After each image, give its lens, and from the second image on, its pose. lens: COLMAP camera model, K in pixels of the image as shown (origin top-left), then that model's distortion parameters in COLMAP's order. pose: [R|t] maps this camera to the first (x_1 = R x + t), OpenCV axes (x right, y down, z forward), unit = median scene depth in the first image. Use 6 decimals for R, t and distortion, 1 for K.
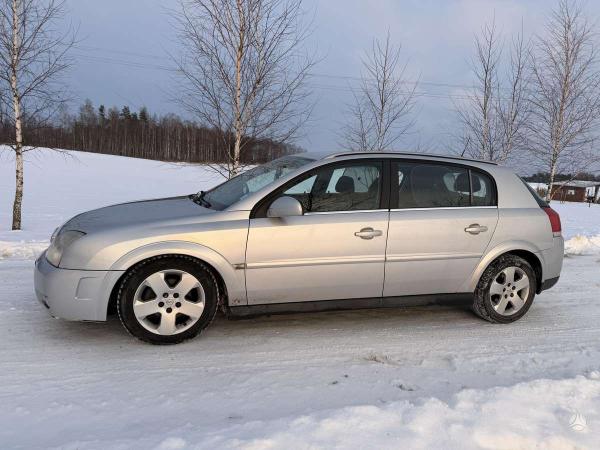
lens RADIAL K [[412.4, 0, 285.5], [0, 412.4, 227.6], [0, 0, 1]] dist [0.053712, -0.072395]
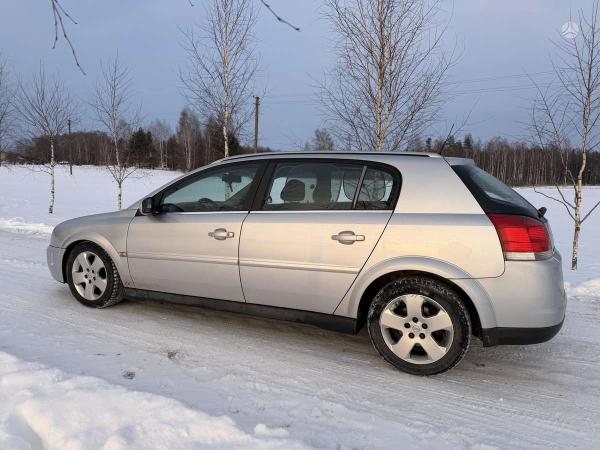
lens RADIAL K [[409.3, 0, 296.5], [0, 409.3, 221.6], [0, 0, 1]] dist [0.062537, -0.059112]
pose [[0.740401, 0.015264, -0.671992, 0.979743], [-0.069020, 0.996184, -0.053417, 0.023379], [0.668613, 0.085931, 0.738629, 0.368649]]
